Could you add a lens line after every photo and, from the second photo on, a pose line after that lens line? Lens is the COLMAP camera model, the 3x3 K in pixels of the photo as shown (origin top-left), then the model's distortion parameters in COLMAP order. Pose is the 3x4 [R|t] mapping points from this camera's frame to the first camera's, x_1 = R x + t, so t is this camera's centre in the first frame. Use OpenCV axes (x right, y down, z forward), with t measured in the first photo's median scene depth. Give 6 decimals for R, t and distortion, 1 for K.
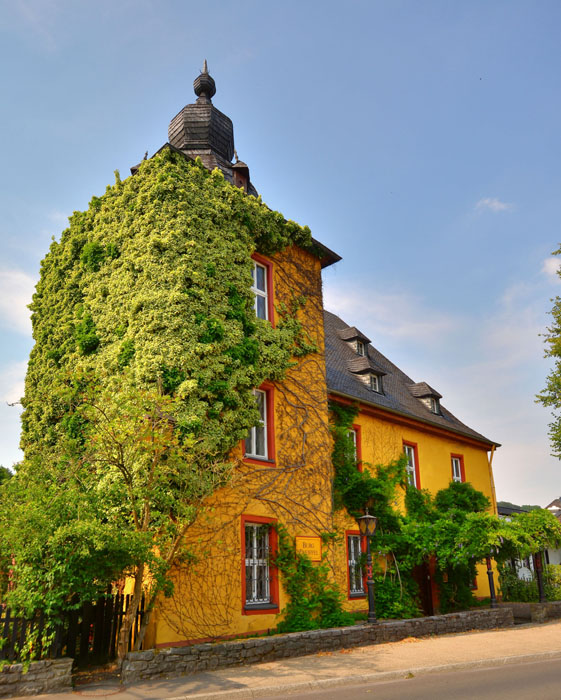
lens RADIAL K [[528.2, 0, 279.4], [0, 528.2, 424.9], [0, 0, 1]] dist [-0.003887, -0.001686]
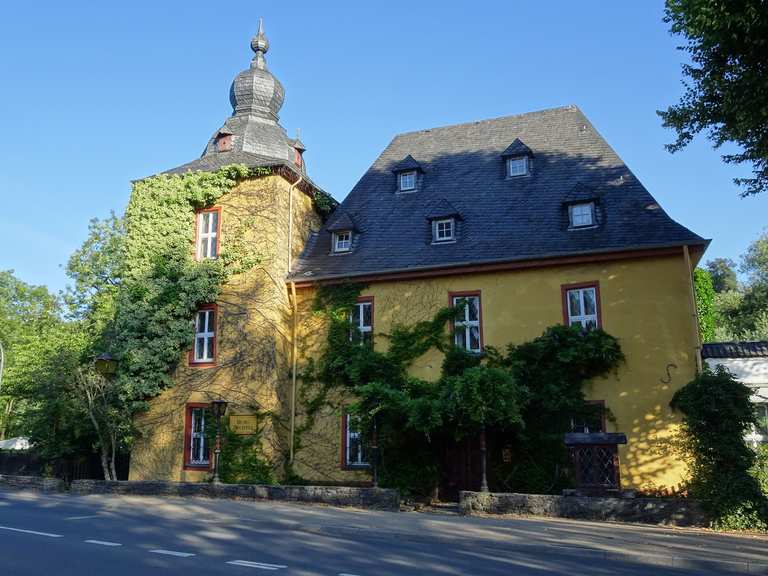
lens RADIAL K [[679.1, 0, 384.7], [0, 679.1, 278.1], [0, 0, 1]] dist [0.057243, 0.007432]
pose [[0.418283, -0.189859, -0.888253, 1.709900], [0.230395, 0.968106, -0.098433, 0.129723], [0.878611, -0.163476, 0.448685, 0.605311]]
